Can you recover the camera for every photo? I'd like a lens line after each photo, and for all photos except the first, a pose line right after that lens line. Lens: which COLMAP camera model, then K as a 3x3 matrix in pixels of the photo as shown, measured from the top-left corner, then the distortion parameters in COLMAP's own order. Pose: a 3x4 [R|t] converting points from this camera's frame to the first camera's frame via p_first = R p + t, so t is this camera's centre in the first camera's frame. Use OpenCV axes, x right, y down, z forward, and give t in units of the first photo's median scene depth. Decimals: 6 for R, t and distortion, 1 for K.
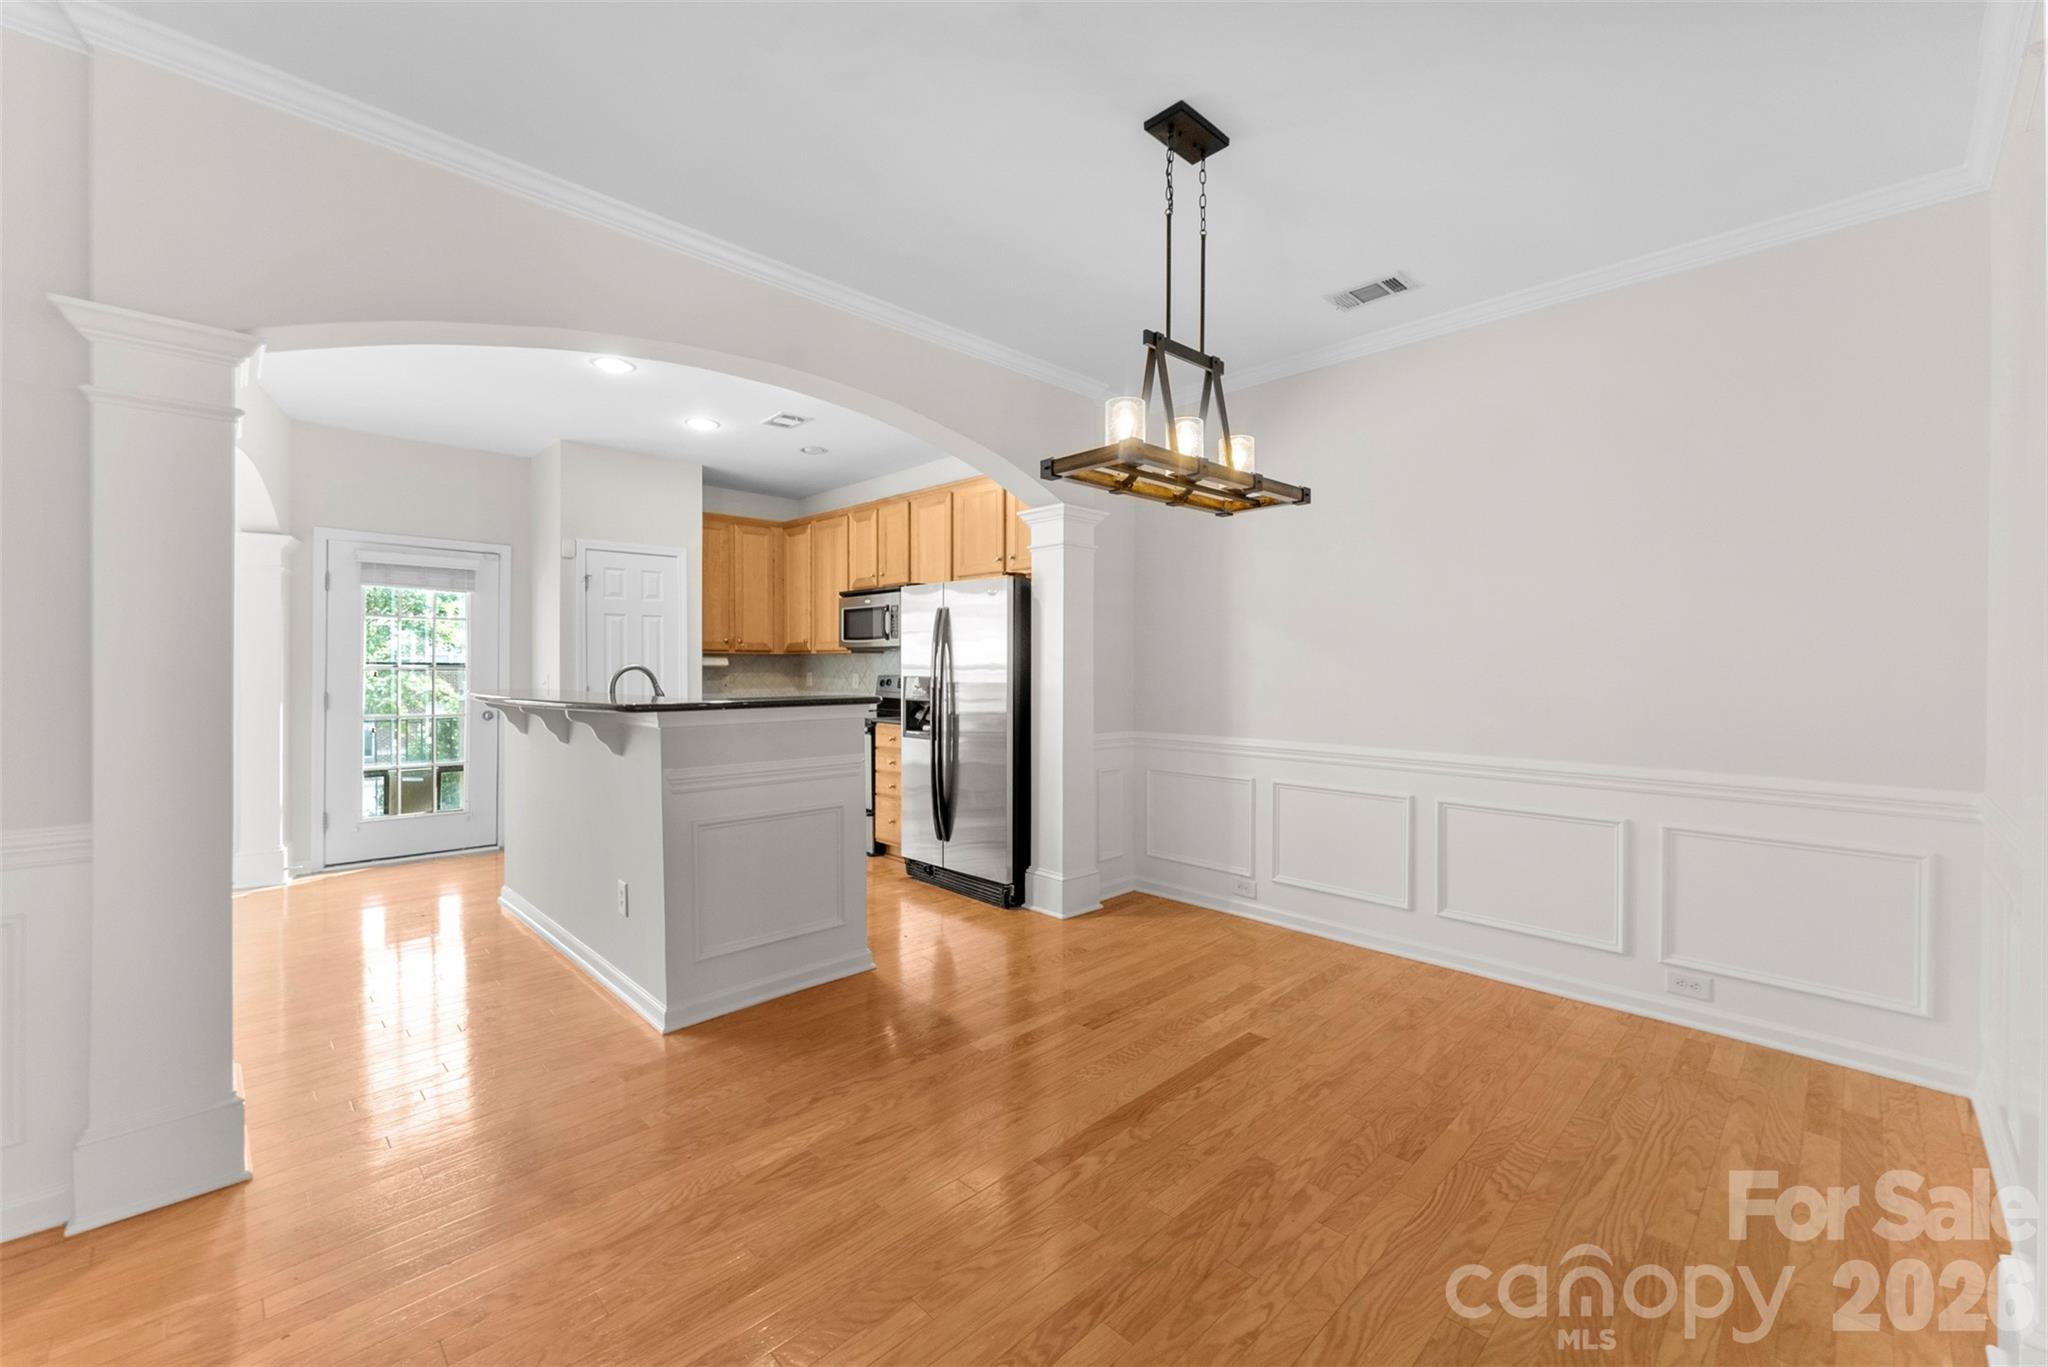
lens RADIAL K [[824.3, 0, 1026.9], [0, 824.3, 673.6], [0, 0, 1]] dist [0.003151, 0.000194]
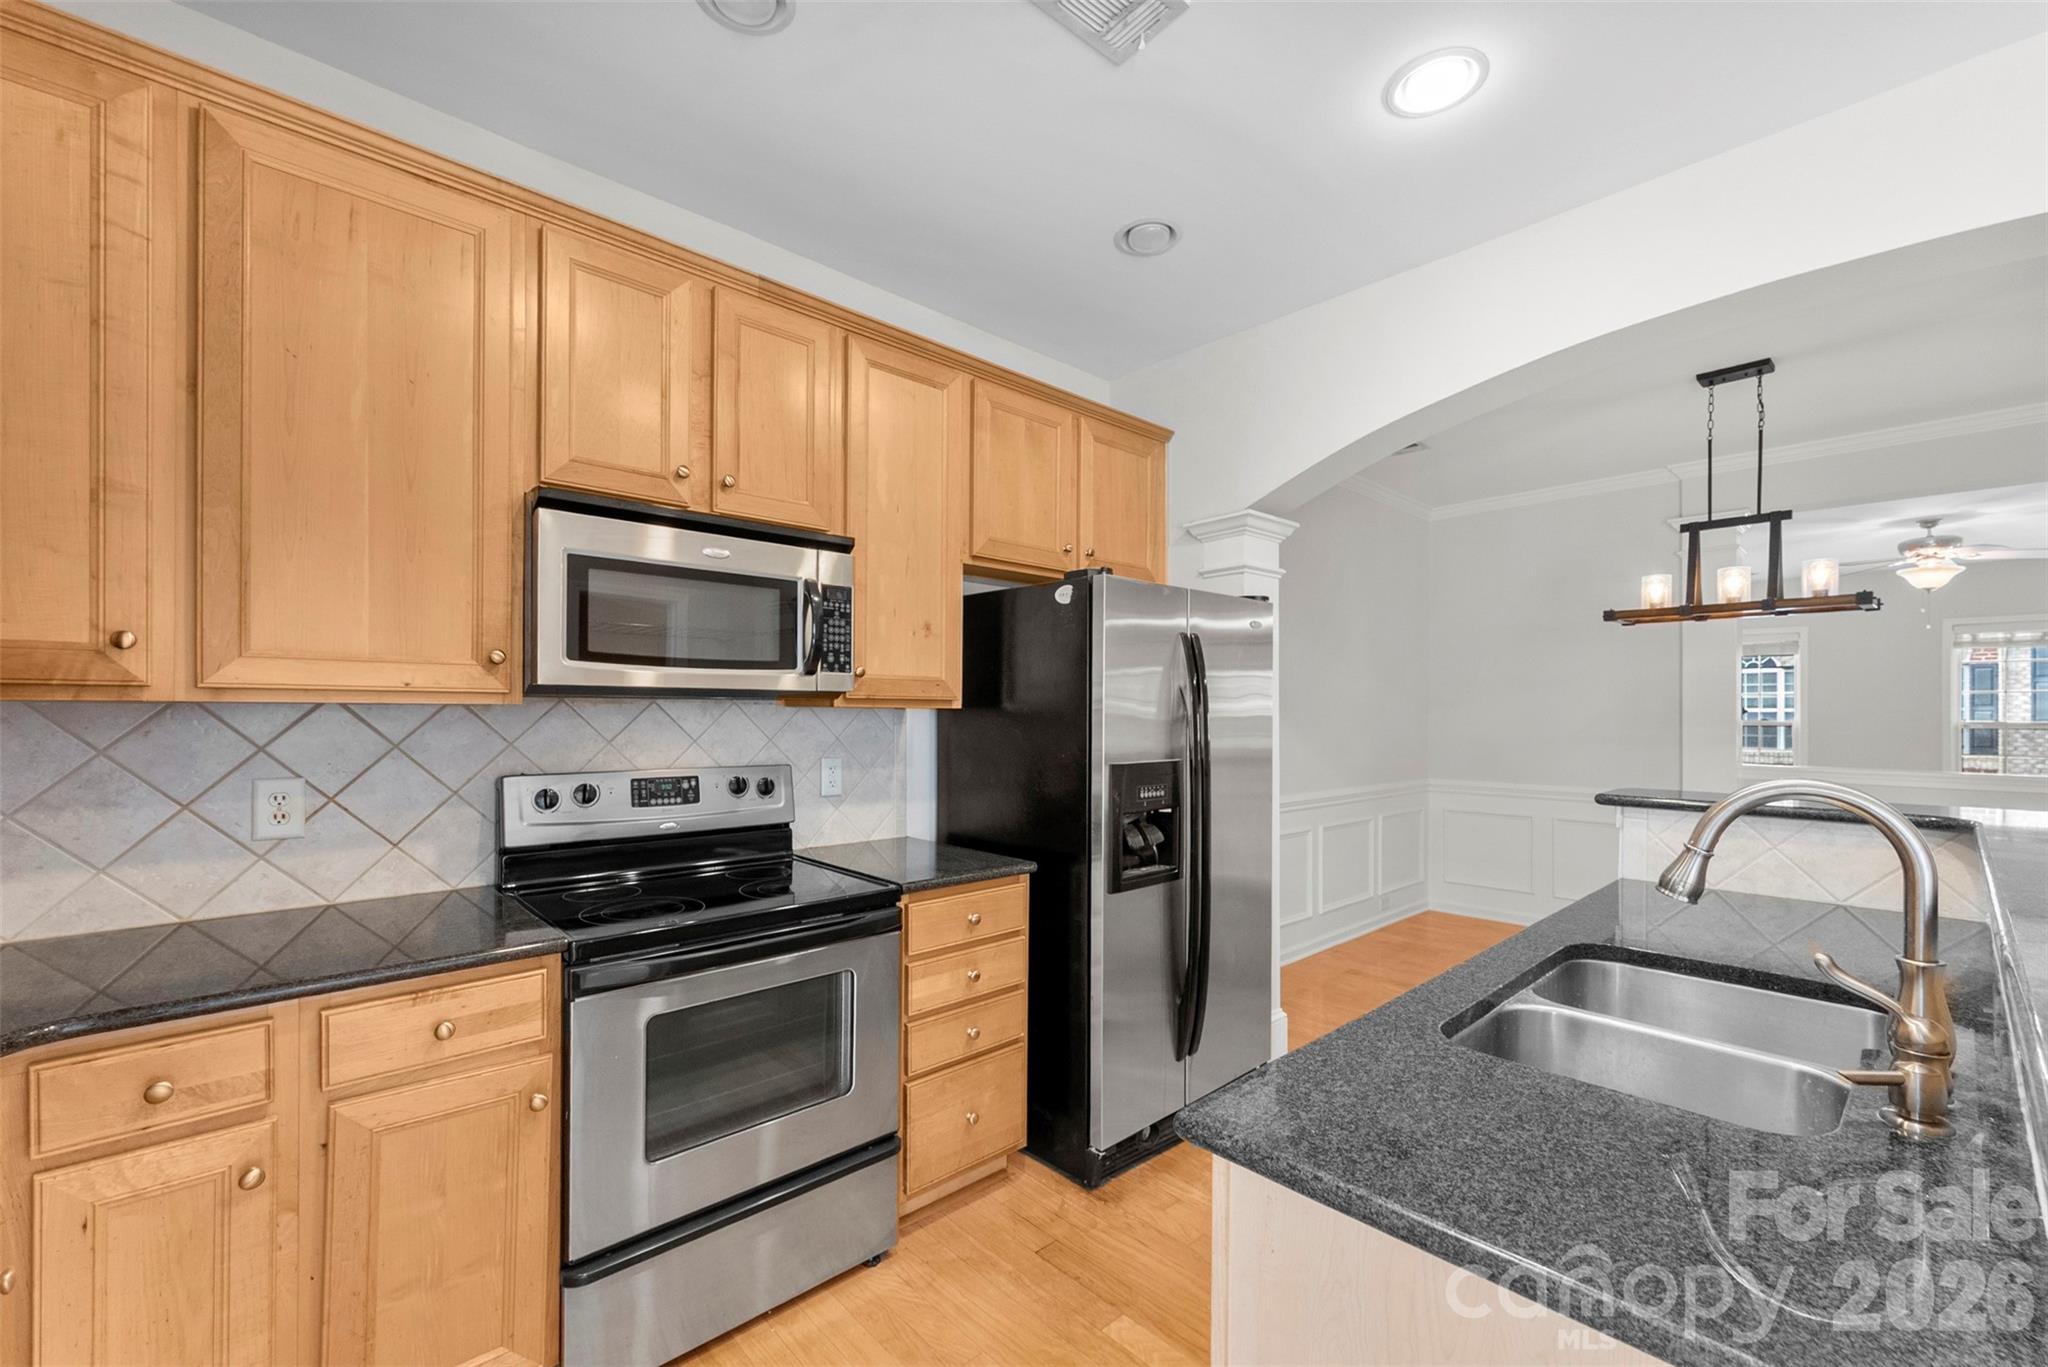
lens RADIAL K [[826.5, 0, 1022.3], [0, 826.5, 694.8], [0, 0, 1]] dist [-0.000464, 0.000022]
pose [[0.031284, 0.015400, 0.999392, -0.652551], [-0.003204, 0.999878, -0.015308, -0.032396], [-0.999505, -0.002723, 0.031329, 1.088500]]
